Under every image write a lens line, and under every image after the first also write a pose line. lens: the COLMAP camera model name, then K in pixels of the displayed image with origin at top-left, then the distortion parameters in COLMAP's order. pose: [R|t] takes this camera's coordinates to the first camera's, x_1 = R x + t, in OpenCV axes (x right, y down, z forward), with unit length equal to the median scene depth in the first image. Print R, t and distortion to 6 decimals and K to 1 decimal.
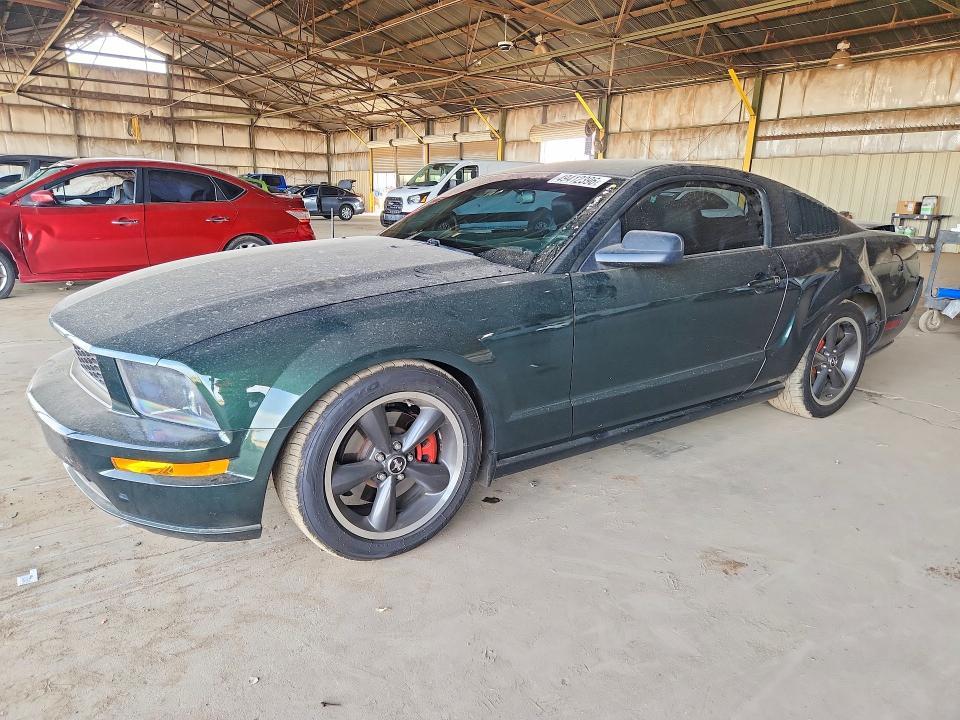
lens RADIAL K [[689.3, 0, 463.4], [0, 689.3, 359.6], [0, 0, 1]] dist [0.005651, -0.001589]
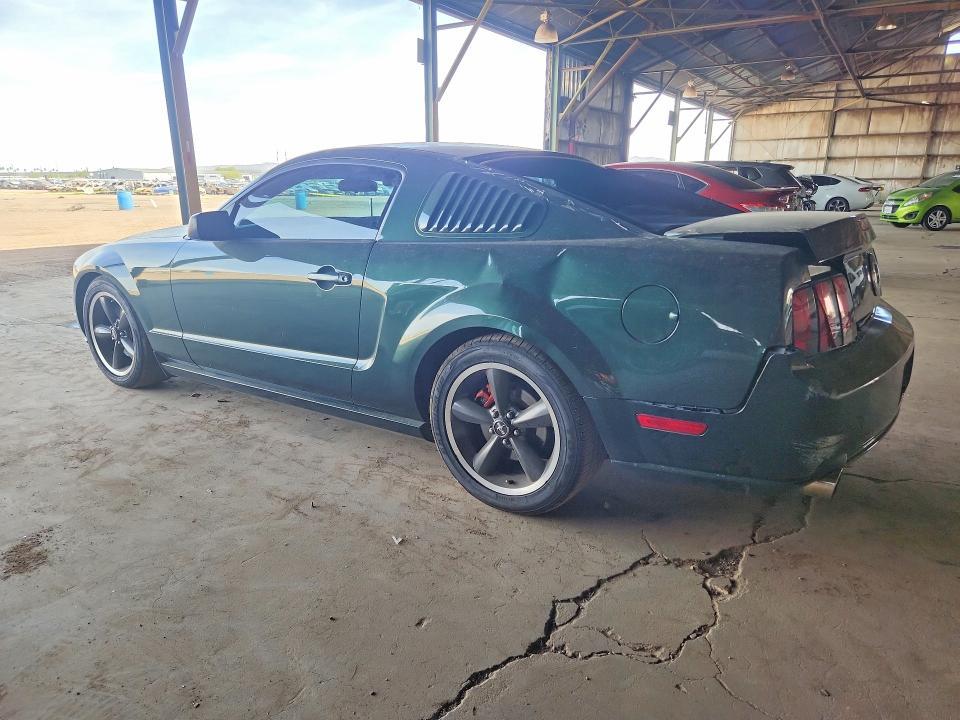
lens RADIAL K [[636.6, 0, 478.7], [0, 636.6, 391.0], [0, 0, 1]] dist [0.000903, -0.003145]
pose [[0.331335, 0.267668, -0.904749, 0.157765], [-0.209286, 0.955877, 0.206150, -0.022327], [0.920009, 0.121047, 0.372735, 0.112737]]
